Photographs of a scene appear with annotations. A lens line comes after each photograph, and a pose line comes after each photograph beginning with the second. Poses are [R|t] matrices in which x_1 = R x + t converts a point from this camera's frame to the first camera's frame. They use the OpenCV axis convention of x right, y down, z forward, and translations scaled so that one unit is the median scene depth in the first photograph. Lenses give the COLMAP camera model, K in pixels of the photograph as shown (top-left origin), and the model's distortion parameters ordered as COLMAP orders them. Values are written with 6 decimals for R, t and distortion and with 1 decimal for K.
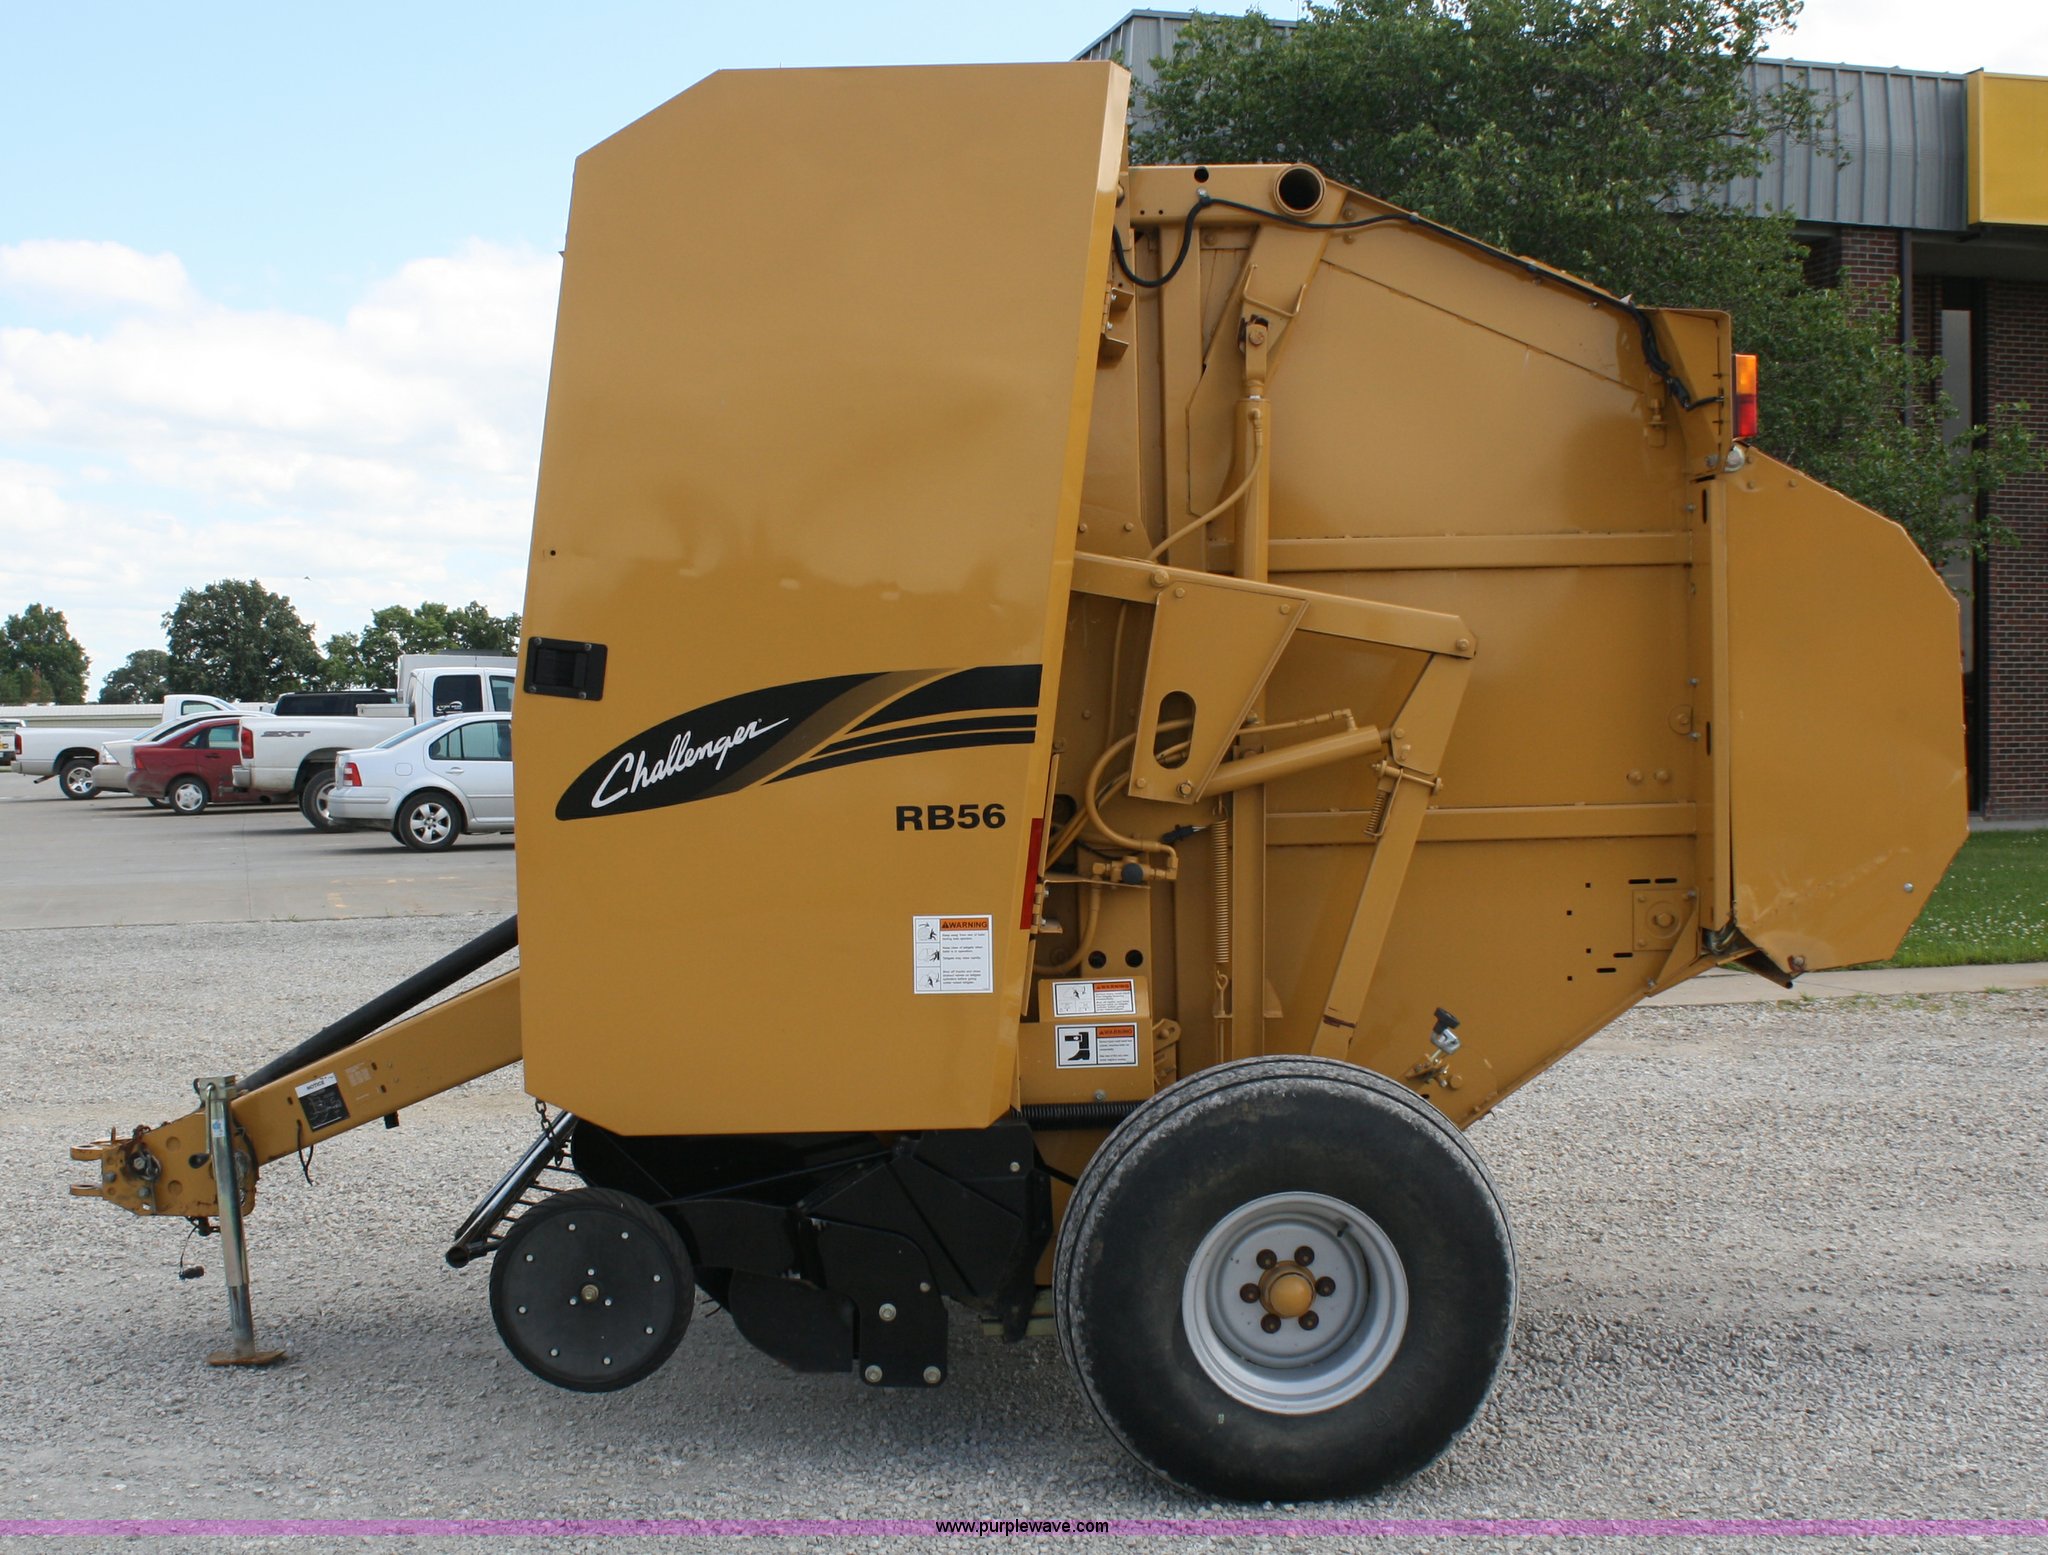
lens RADIAL K [[2606.8, 0, 1024.0], [0, 2606.8, 777.5], [0, 0, 1]] dist [-0.087486, 0.043726]
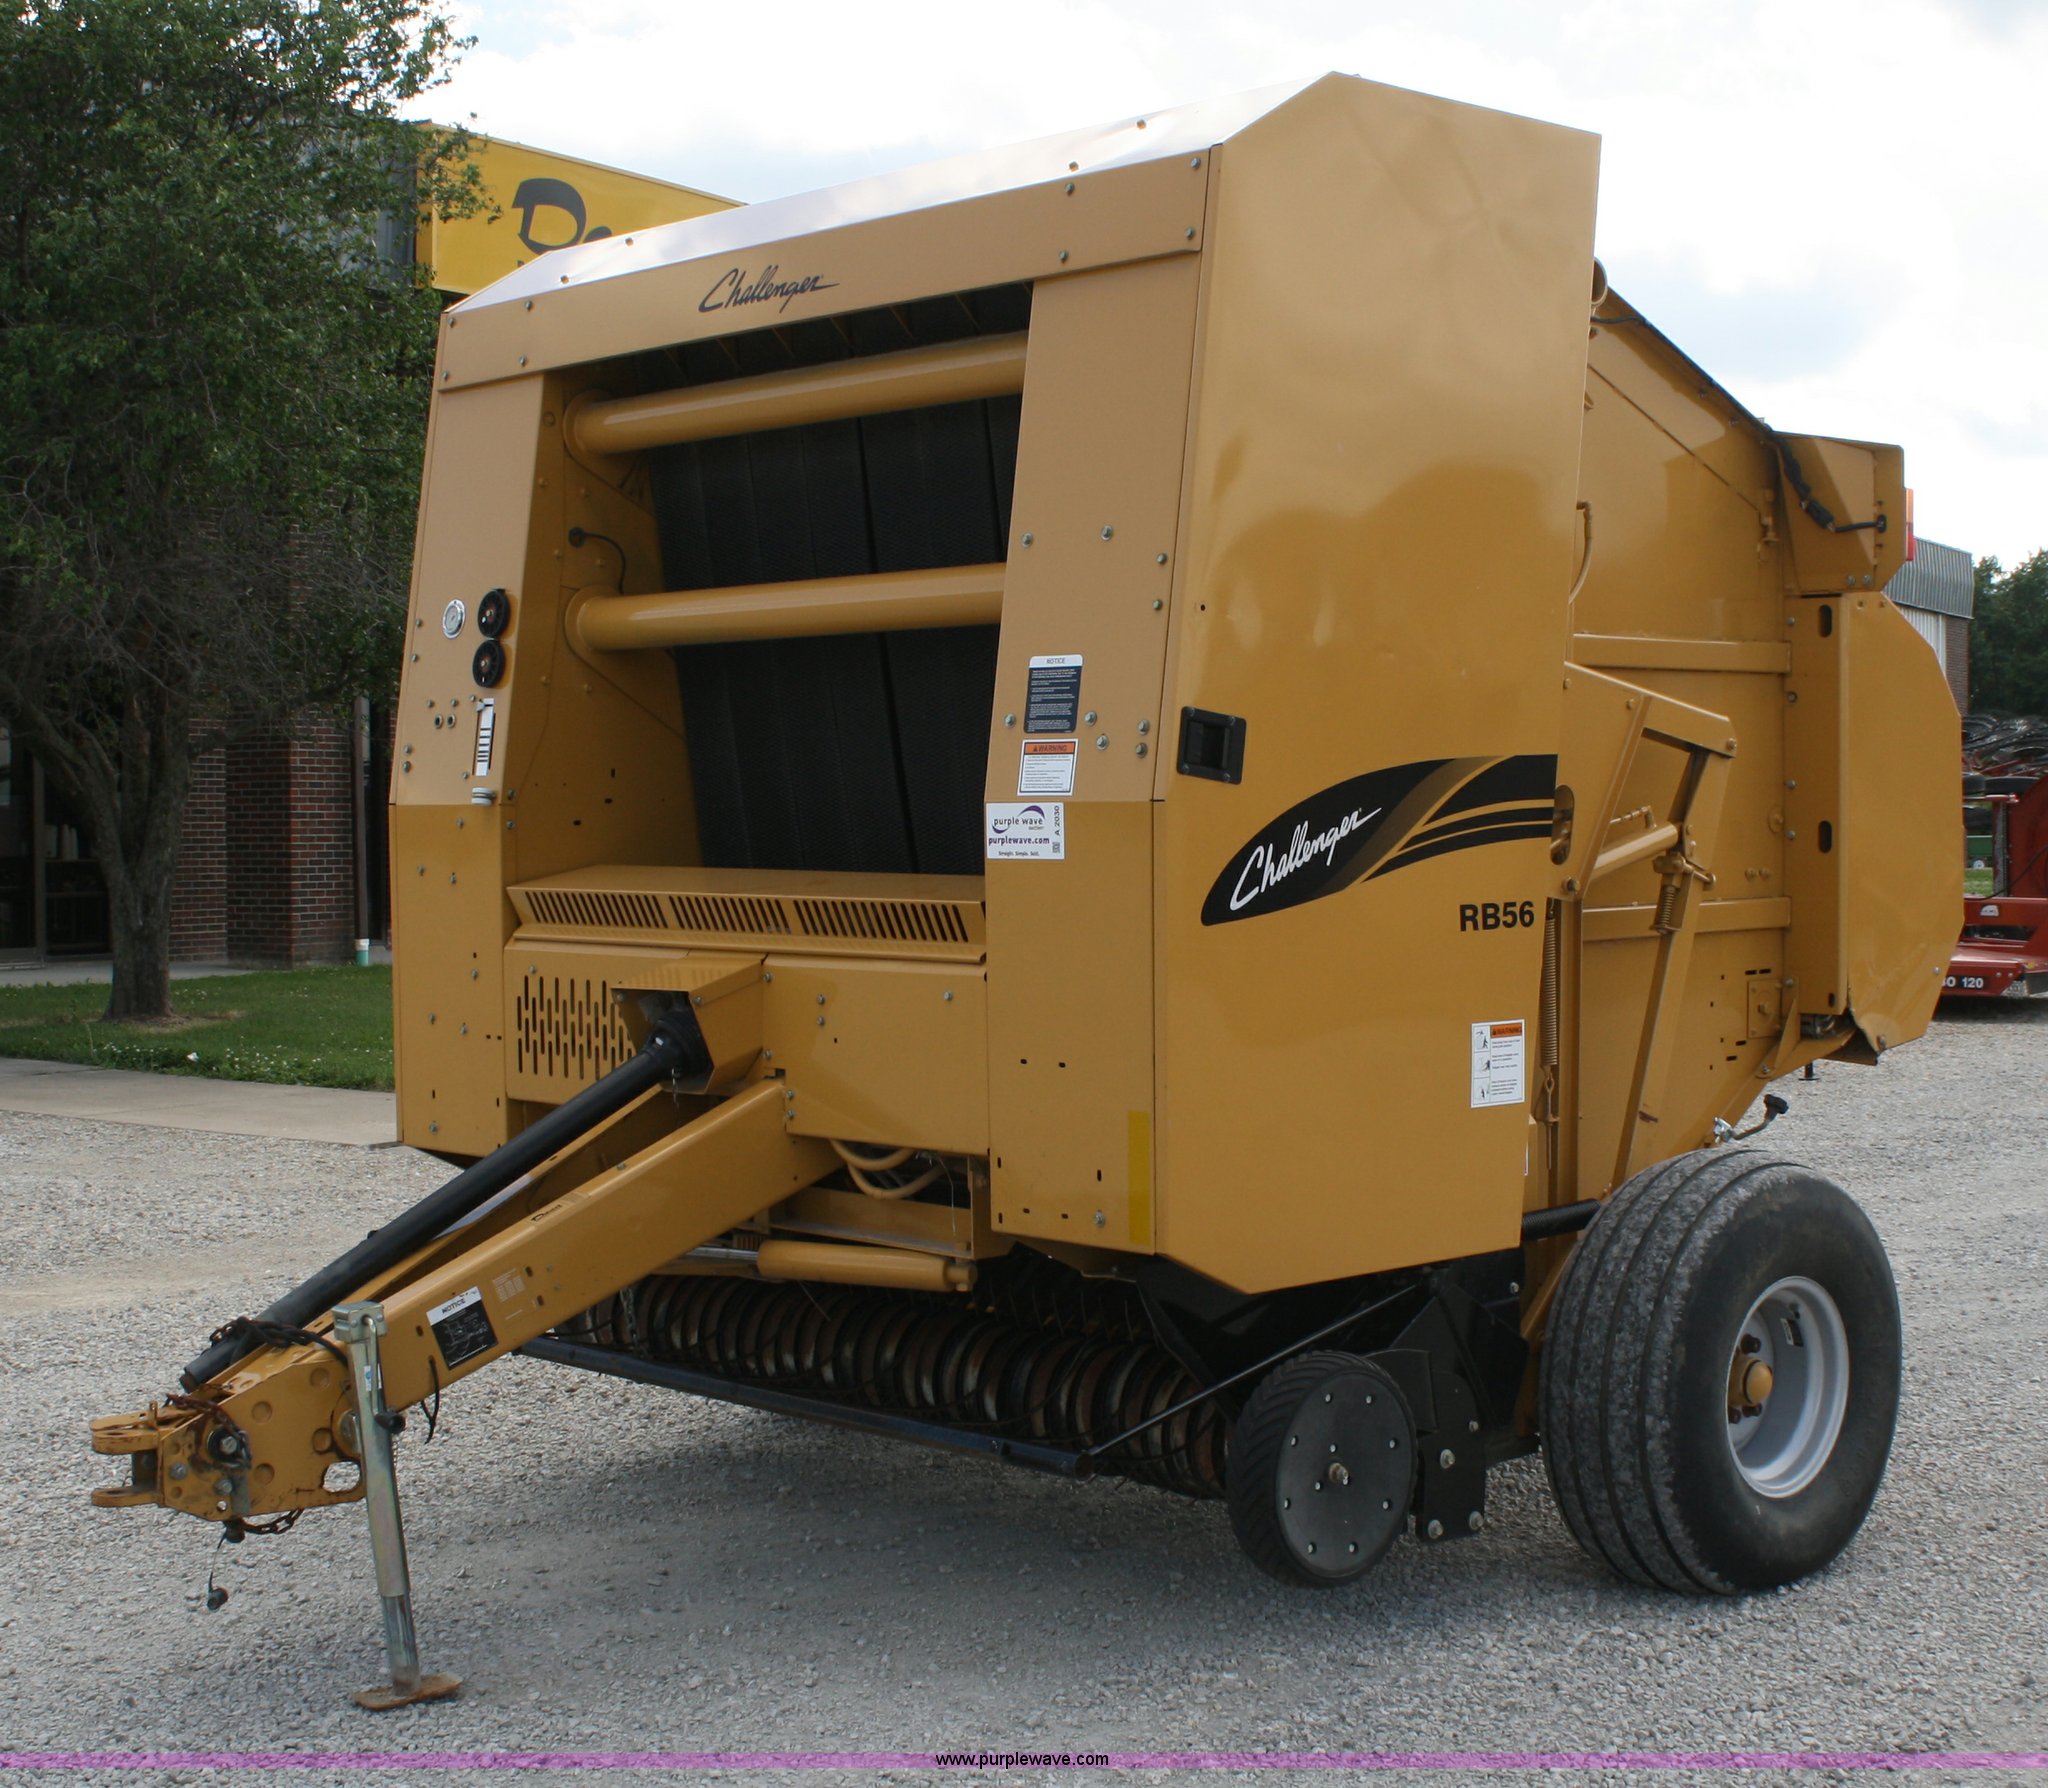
lens RADIAL K [[3068.0, 0, 1024.0], [0, 3068.0, 894.0], [0, 0, 1]] dist [-0.034724, -0.111961]
pose [[0.738182, -0.007929, 0.674555, -0.892753], [0.011955, 0.999928, -0.001328, 0.006842], [-0.674495, 0.009044, 0.738224, 0.304459]]
